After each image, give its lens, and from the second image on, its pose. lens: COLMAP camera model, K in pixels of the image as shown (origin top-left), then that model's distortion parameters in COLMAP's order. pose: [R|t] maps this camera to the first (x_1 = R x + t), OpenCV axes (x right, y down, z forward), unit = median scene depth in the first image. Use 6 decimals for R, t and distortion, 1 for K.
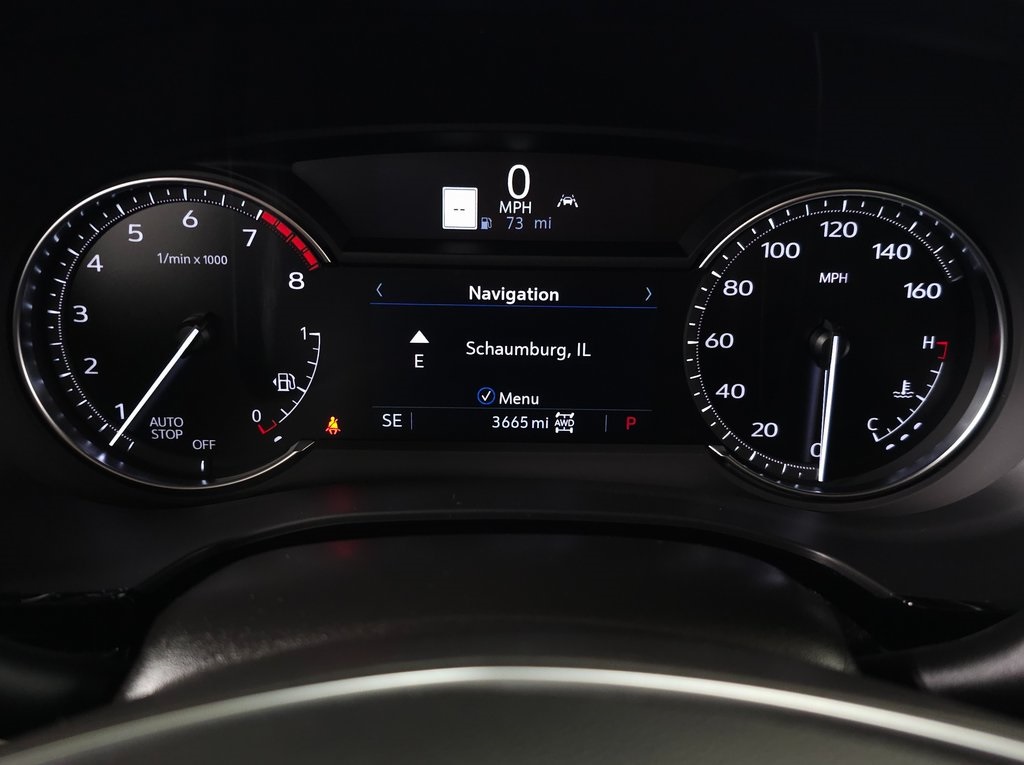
lens RADIAL K [[997.5, 0, 514.0], [0, 997.5, 379.1], [0, 0, 1]] dist [0.038253, -0.070017]
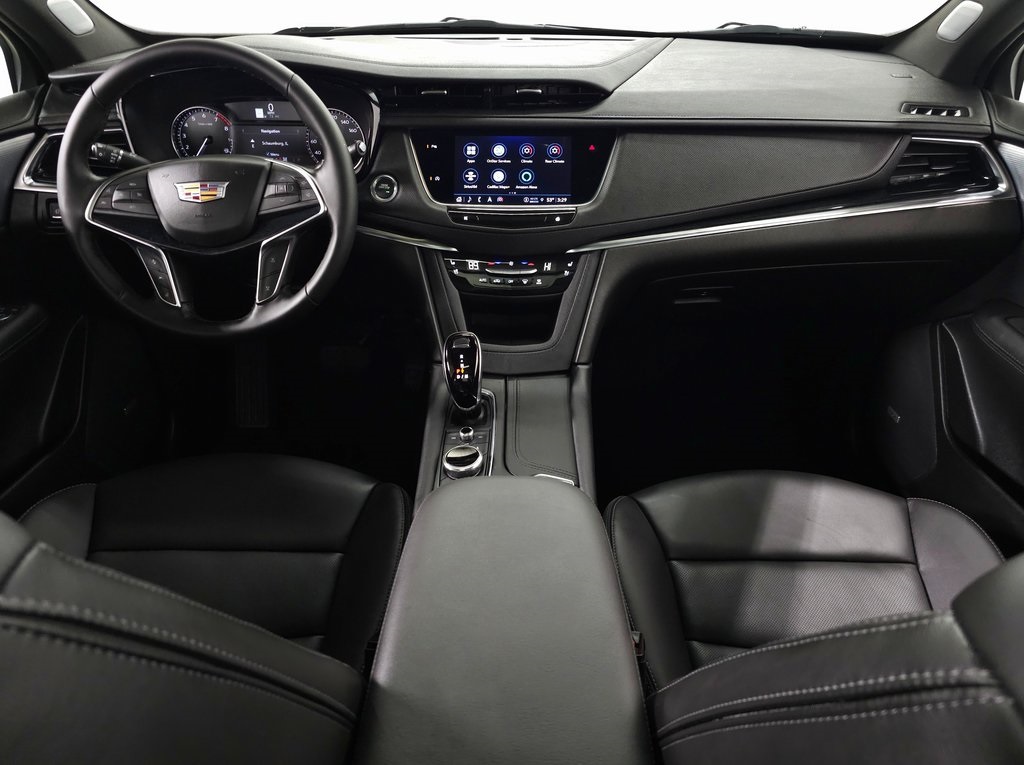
lens RADIAL K [[688.2, 0, 511.6], [0, 688.2, 382.1], [0, 0, 1]] dist [0.051628, -0.051536]
pose [[0.999618, 0.000288, -0.027648, 1.289474], [0.004315, 0.986064, 0.166312, 0.572651], [0.027310, -0.166368, 0.985685, -2.569369]]
